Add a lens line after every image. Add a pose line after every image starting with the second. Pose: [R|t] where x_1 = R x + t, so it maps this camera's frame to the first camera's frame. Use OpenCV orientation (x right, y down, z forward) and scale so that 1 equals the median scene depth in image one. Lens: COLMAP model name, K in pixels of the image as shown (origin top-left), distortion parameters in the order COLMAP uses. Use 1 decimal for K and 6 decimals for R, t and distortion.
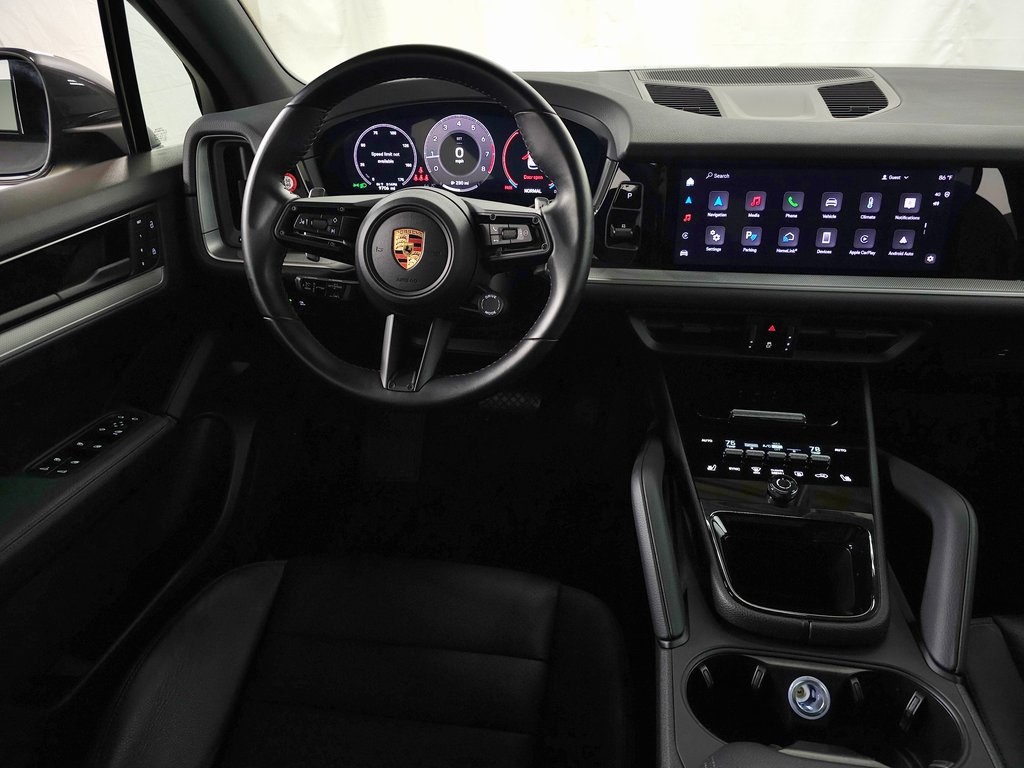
lens RADIAL K [[682.9, 0, 509.4], [0, 682.9, 370.9], [0, 0, 1]] dist [0.057321, -0.069159]
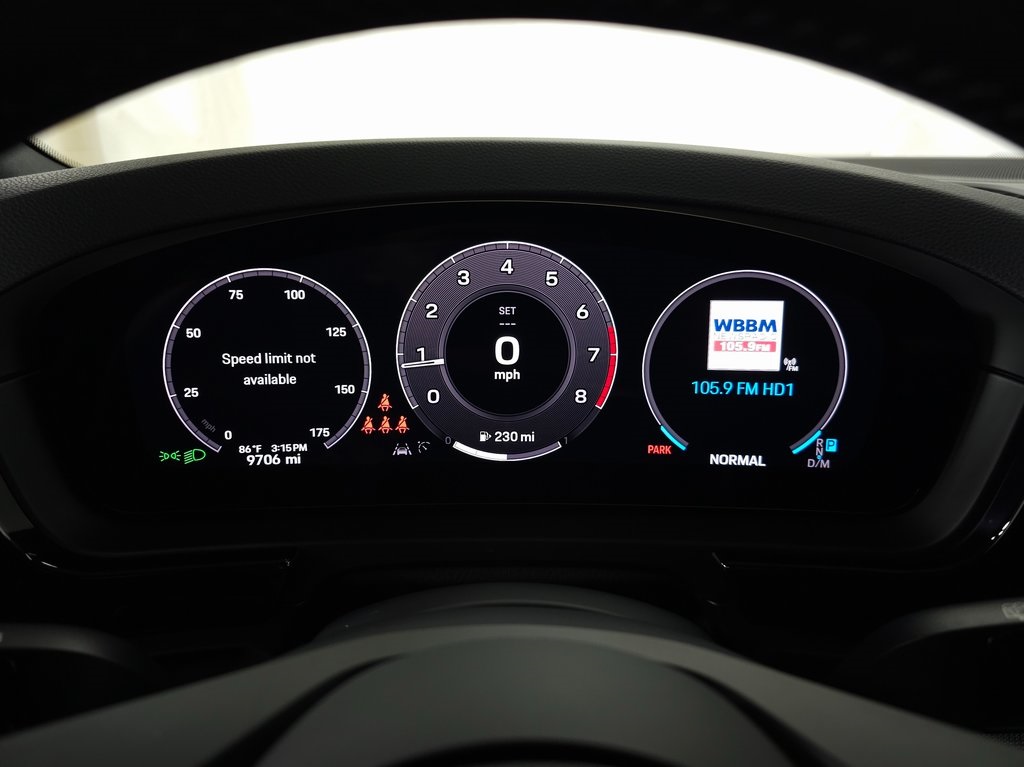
lens RADIAL K [[682.9, 0, 509.4], [0, 682.9, 370.4], [0, 0, 1]] dist [0.057321, -0.069159]
pose [[0.984604, -0.030355, 0.172143, -0.132454], [0.055025, 0.988564, -0.140401, -0.271910], [-0.165912, 0.147712, 0.975015, 0.707748]]
